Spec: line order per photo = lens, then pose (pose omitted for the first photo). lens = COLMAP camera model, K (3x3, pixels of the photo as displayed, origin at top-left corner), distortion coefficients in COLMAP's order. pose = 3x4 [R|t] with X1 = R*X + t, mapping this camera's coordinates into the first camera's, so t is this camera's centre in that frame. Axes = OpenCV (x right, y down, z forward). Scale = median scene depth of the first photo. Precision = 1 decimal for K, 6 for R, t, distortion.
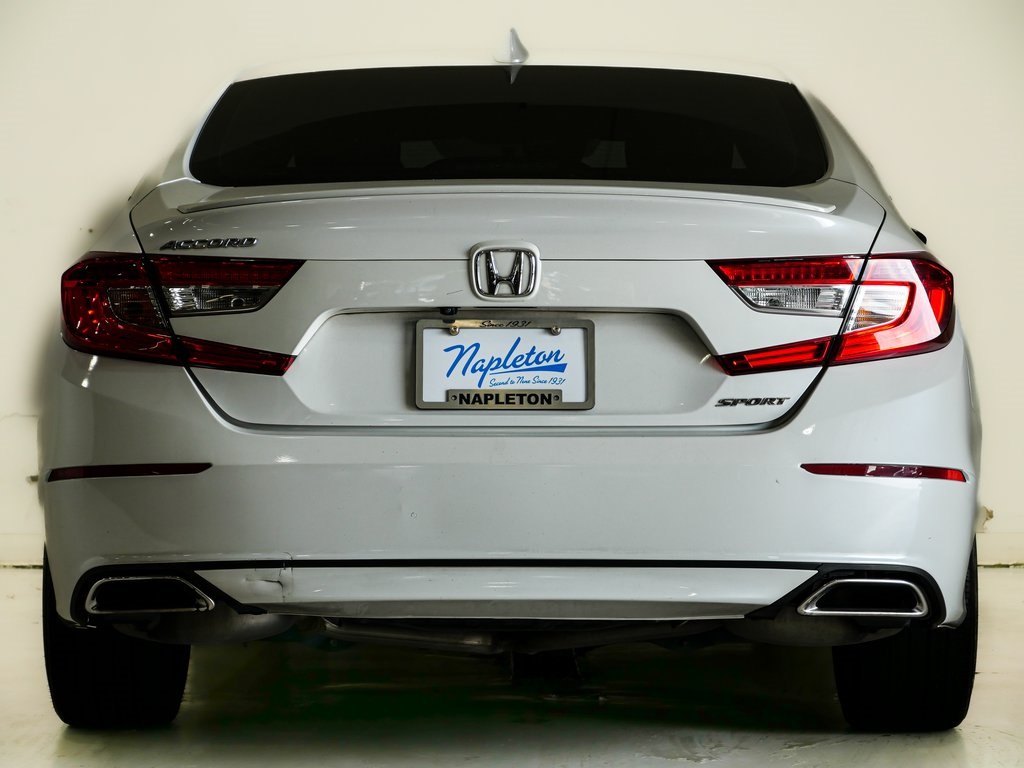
lens RADIAL K [[3363.1, 0, 512.2], [0, 3363.1, 384.7], [0, 0, 1]] dist [0.045606, 0.000000]
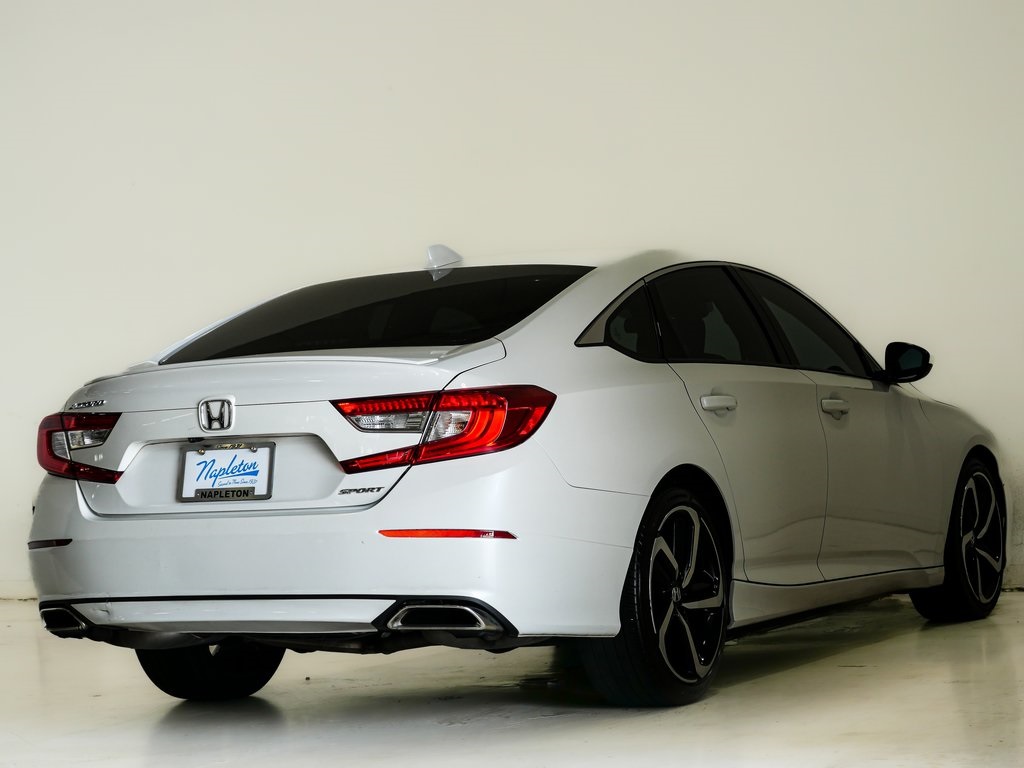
lens RADIAL K [[2366.7, 0, 509.8], [0, 2366.7, 384.1], [0, 0, 1]] dist [0.063625, 0.000000]
pose [[0.889118, -0.052090, -0.454704, 0.628474], [0.037759, 0.998464, -0.040549, 0.002891], [0.456117, 0.018884, 0.889719, 0.064520]]
